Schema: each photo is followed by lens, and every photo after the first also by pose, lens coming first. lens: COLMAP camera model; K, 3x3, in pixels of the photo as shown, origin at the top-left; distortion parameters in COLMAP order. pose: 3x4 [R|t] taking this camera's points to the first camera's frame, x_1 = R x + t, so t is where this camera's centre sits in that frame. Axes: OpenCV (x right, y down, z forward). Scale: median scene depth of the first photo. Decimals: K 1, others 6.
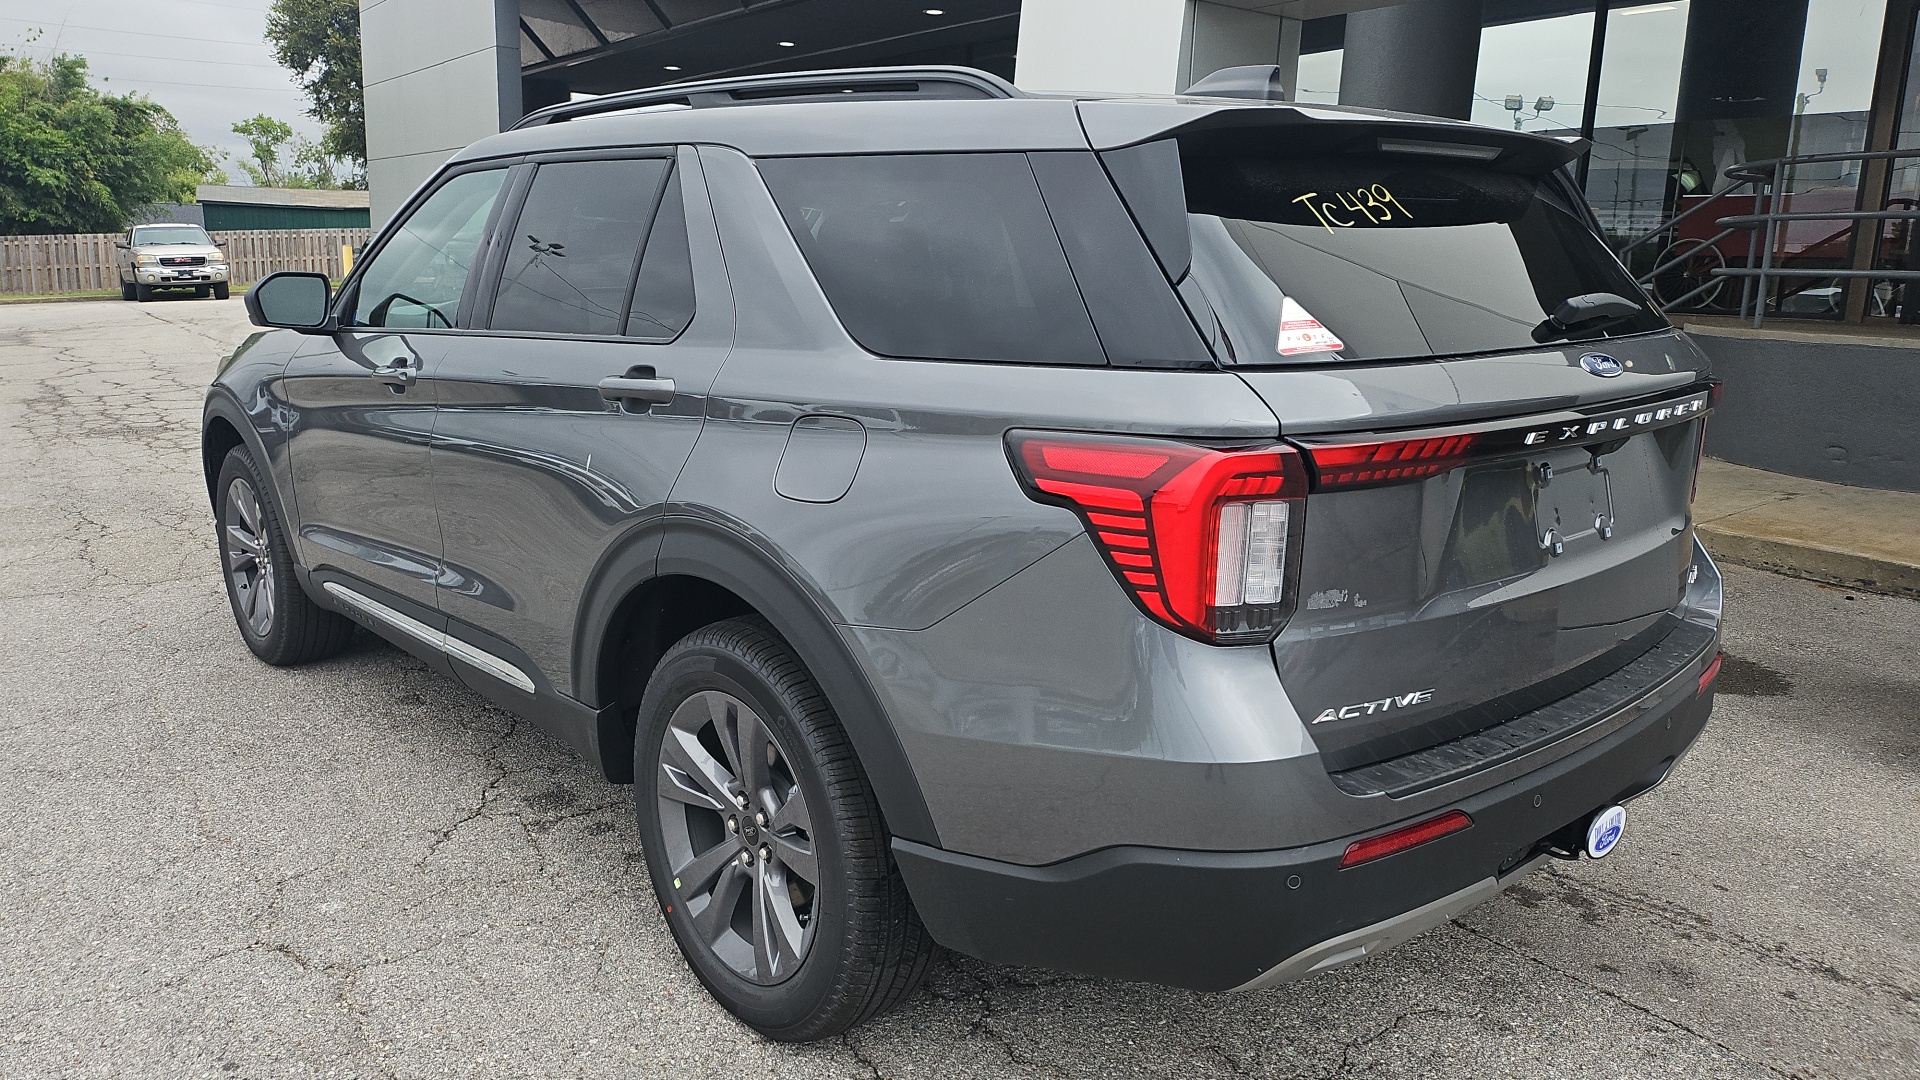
lens RADIAL K [[1433.3, 0, 963.8], [0, 1433.3, 522.1], [0, 0, 1]] dist [0.003134, -0.025262]
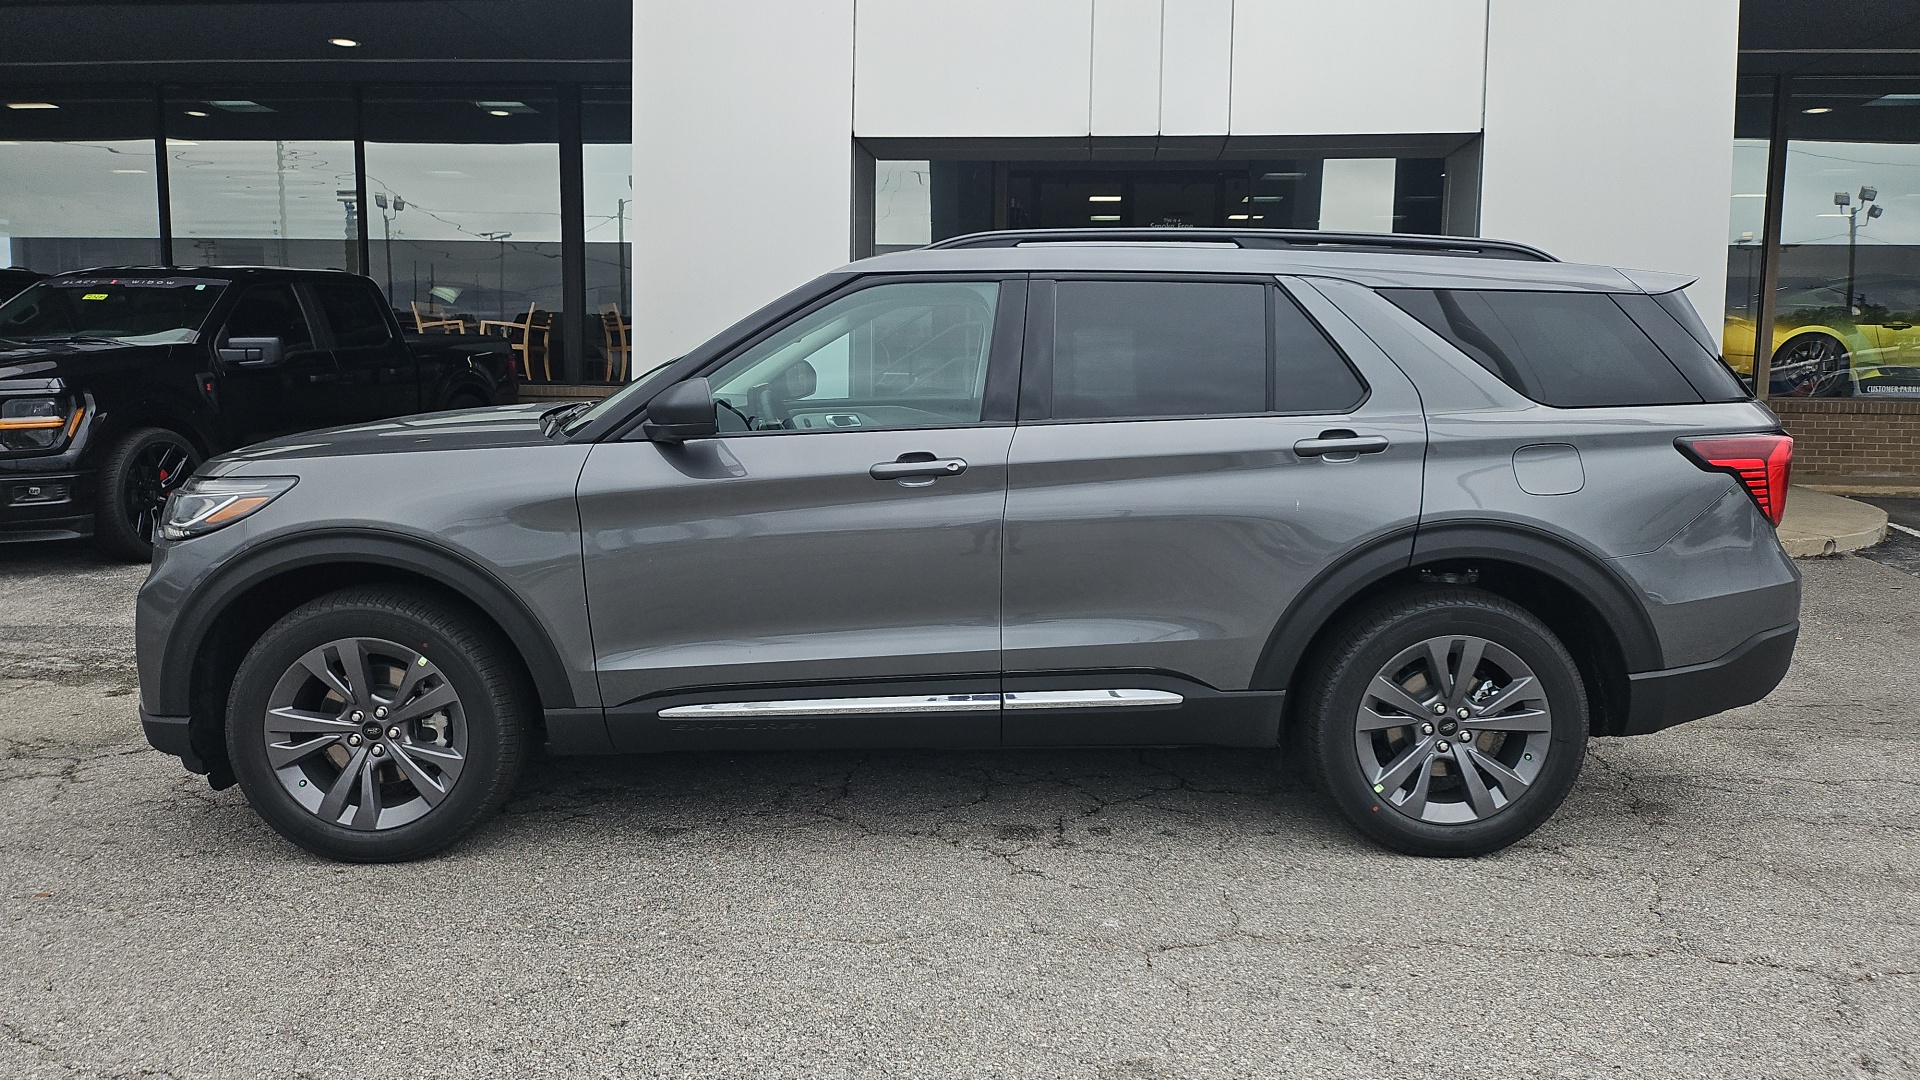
lens RADIAL K [[1433.3, 0, 958.5], [0, 1433.3, 539.9], [0, 0, 1]] dist [0.003134, -0.025262]
pose [[0.642737, -0.102233, 0.759235, -1.600149], [0.151580, 0.988433, 0.004774, -0.065919], [-0.750941, 0.112016, 0.650799, 0.374007]]
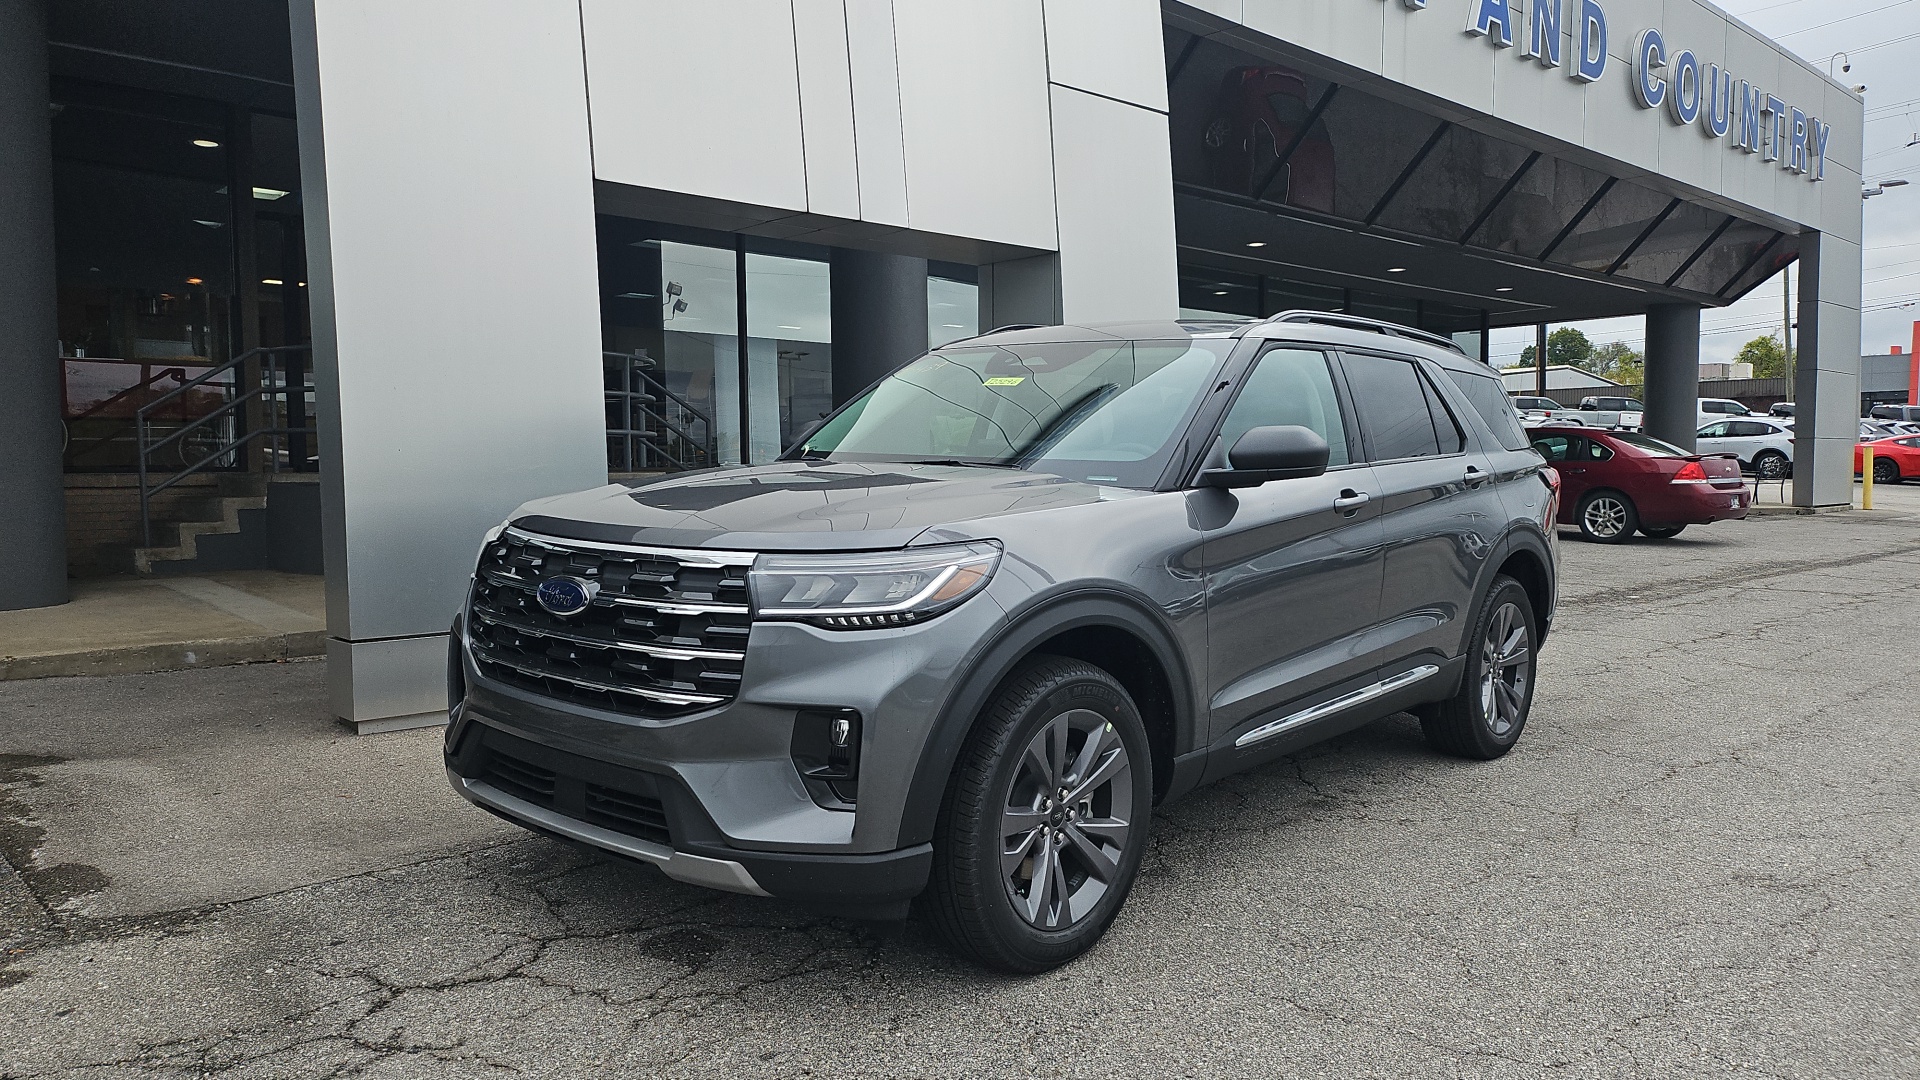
lens RADIAL K [[1433.3, 0, 978.7], [0, 1433.3, 543.8], [0, 0, 1]] dist [0.003134, -0.025262]
pose [[-0.184192, -0.070659, 0.980347, -2.152384], [0.187718, 0.976524, 0.105652, -0.355889], [-0.964798, 0.203489, -0.166604, 2.070587]]
